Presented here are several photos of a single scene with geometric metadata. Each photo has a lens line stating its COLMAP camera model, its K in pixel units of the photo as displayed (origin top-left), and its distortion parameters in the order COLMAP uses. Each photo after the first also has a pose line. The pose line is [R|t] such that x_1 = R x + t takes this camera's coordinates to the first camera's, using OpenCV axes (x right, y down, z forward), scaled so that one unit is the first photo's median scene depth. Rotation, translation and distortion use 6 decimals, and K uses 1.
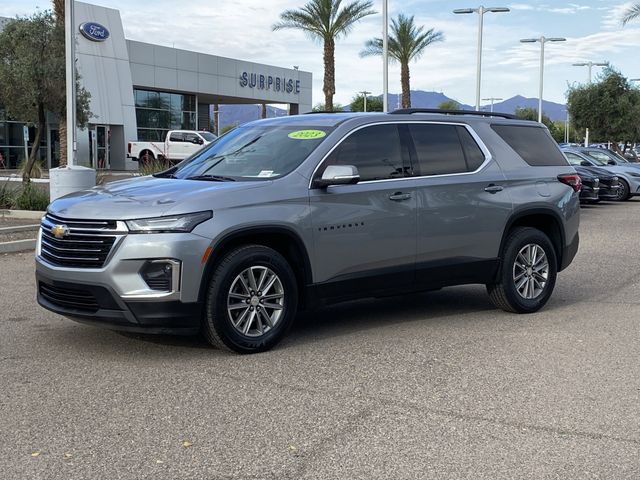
lens RADIAL K [[1028.5, 0, 320.0], [0, 1028.5, 240.0], [0, 0, 1]] dist [0.001428, 0.685900]
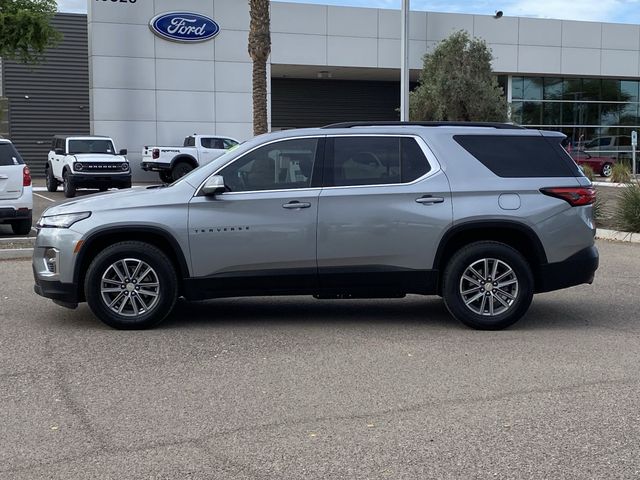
lens RADIAL K [[1028.5, 0, 320.0], [0, 1028.5, 240.0], [0, 0, 1]] dist [0.001428, 0.685900]
pose [[0.766874, 0.044656, -0.640242, 0.109544], [-0.046752, 0.998813, 0.013667, -0.002949], [0.640092, 0.019452, 0.768052, 0.025003]]
